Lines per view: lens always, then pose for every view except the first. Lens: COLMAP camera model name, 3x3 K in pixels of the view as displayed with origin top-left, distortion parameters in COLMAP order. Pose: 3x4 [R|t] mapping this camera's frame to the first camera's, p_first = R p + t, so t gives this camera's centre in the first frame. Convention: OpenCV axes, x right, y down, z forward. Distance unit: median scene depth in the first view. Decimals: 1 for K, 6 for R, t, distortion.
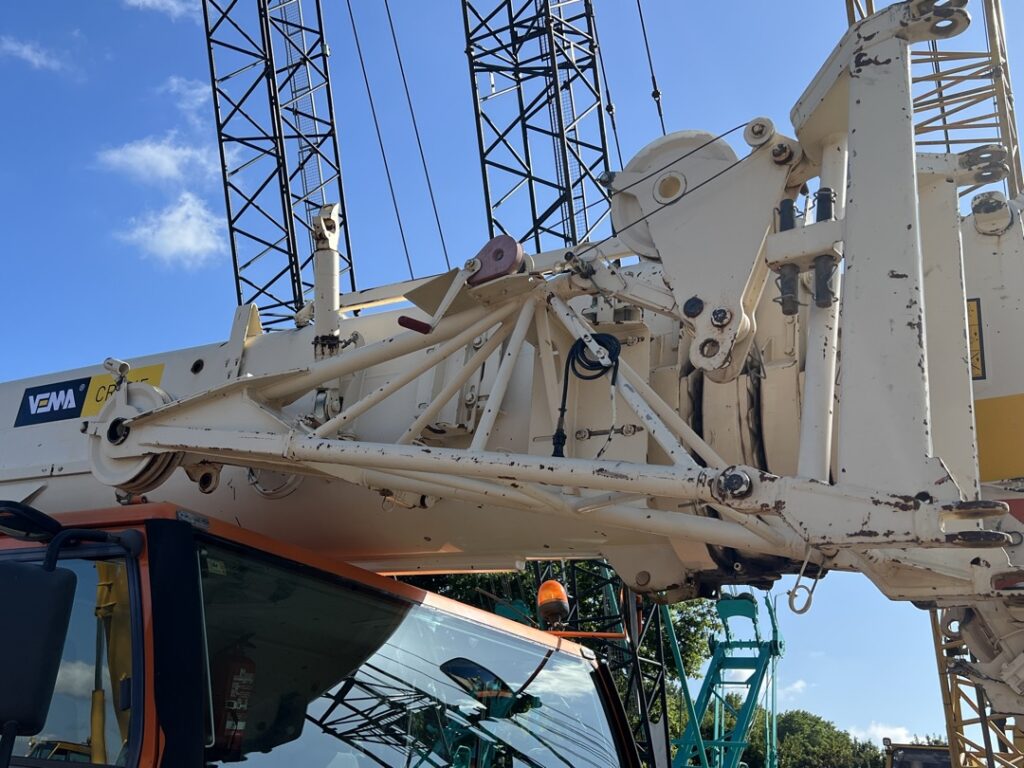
lens RADIAL K [[1111.1, 0, 512.0], [0, 1111.1, 384.0], [0, 0, 1]] dist [0.031446, -0.016175]
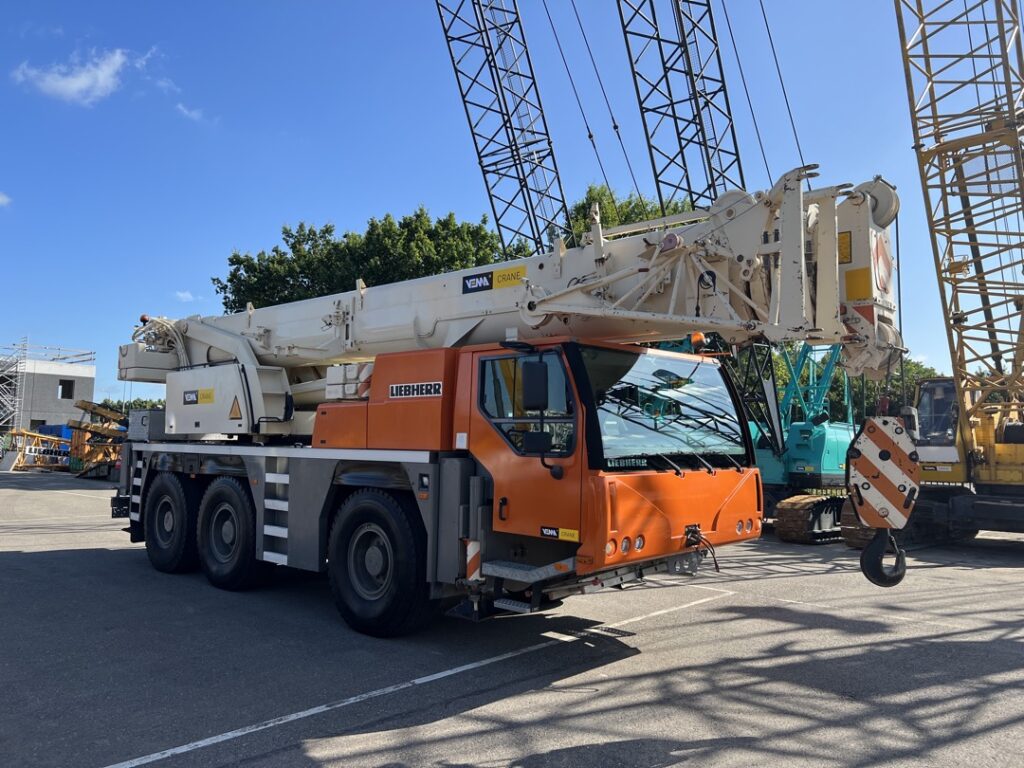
lens RADIAL K [[808.4, 0, 491.3], [0, 808.4, 384.0], [0, 0, 1]] dist [0.018637, -0.004184]
pose [[0.971674, -0.092317, -0.217549, -0.024562], [0.149503, 0.953054, 0.263319, -0.233295], [0.183027, -0.288384, 0.939859, -0.703438]]
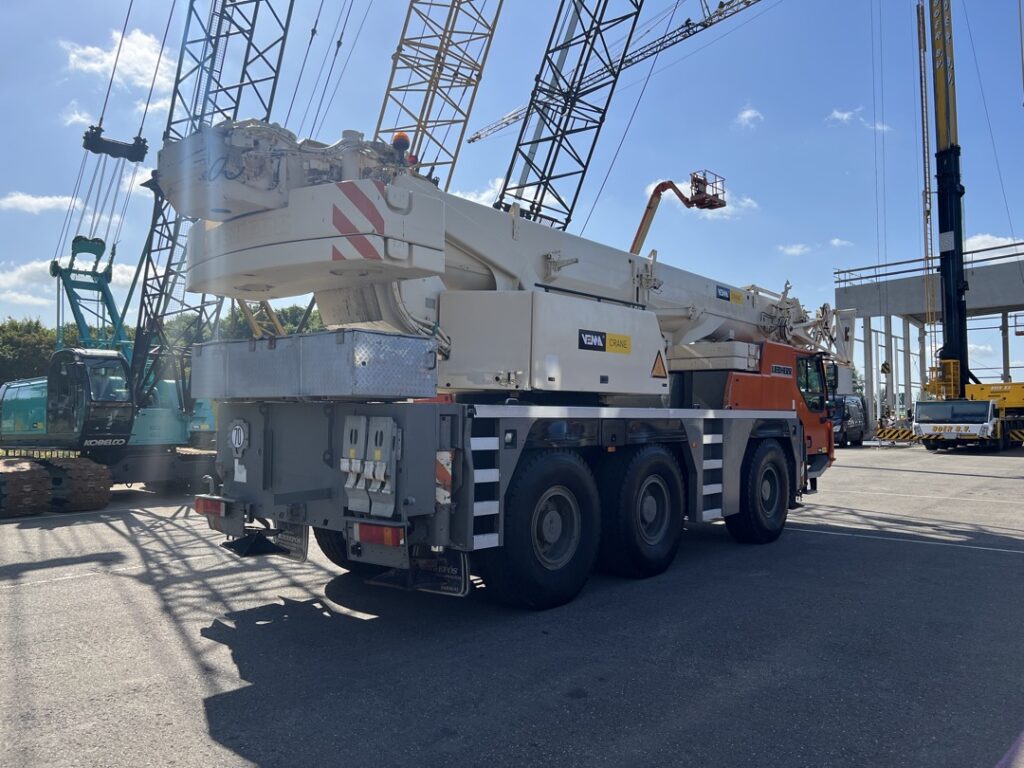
lens RADIAL K [[808.4, 0, 491.3], [0, 808.4, 384.0], [0, 0, 1]] dist [0.018637, -0.004184]
pose [[0.133780, -0.060706, 0.989150, -3.039800], [-0.365337, 0.924801, 0.106168, 0.270935], [-0.921212, -0.375576, 0.101542, 1.307173]]
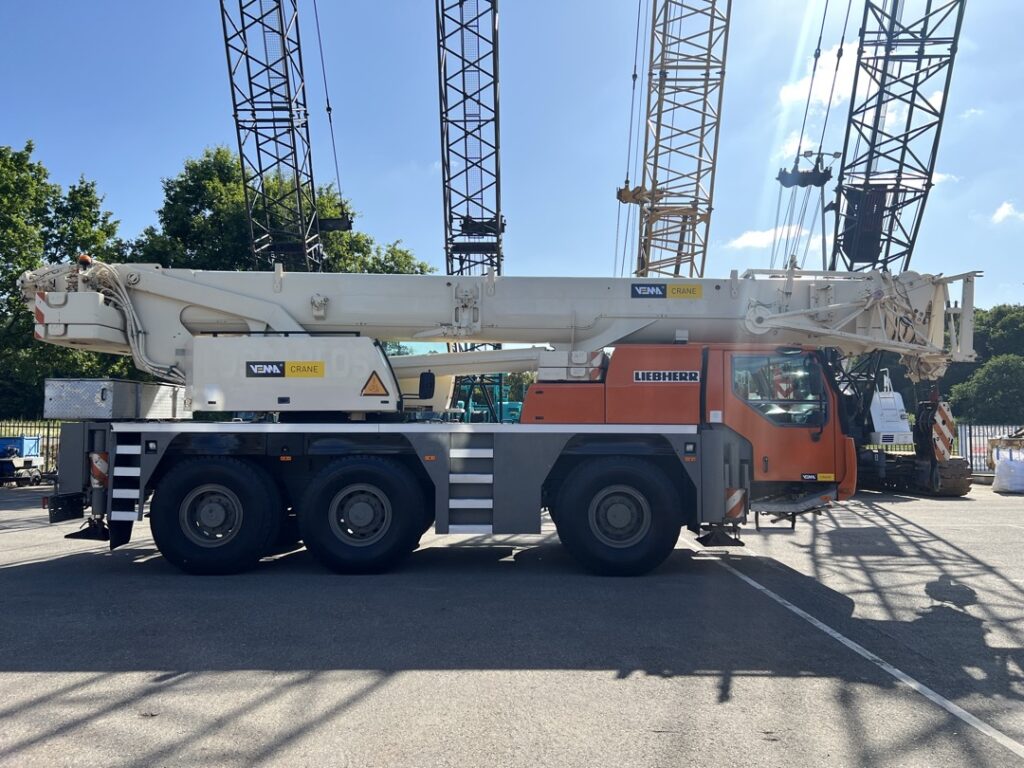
lens RADIAL K [[808.4, 0, 491.3], [0, 808.4, 384.0], [0, 0, 1]] dist [0.018637, -0.004184]
pose [[0.846040, -0.066354, 0.528975, -1.975806], [-0.121921, 0.941847, 0.313145, -0.385586], [-0.518992, -0.329426, 0.788750, -0.600930]]
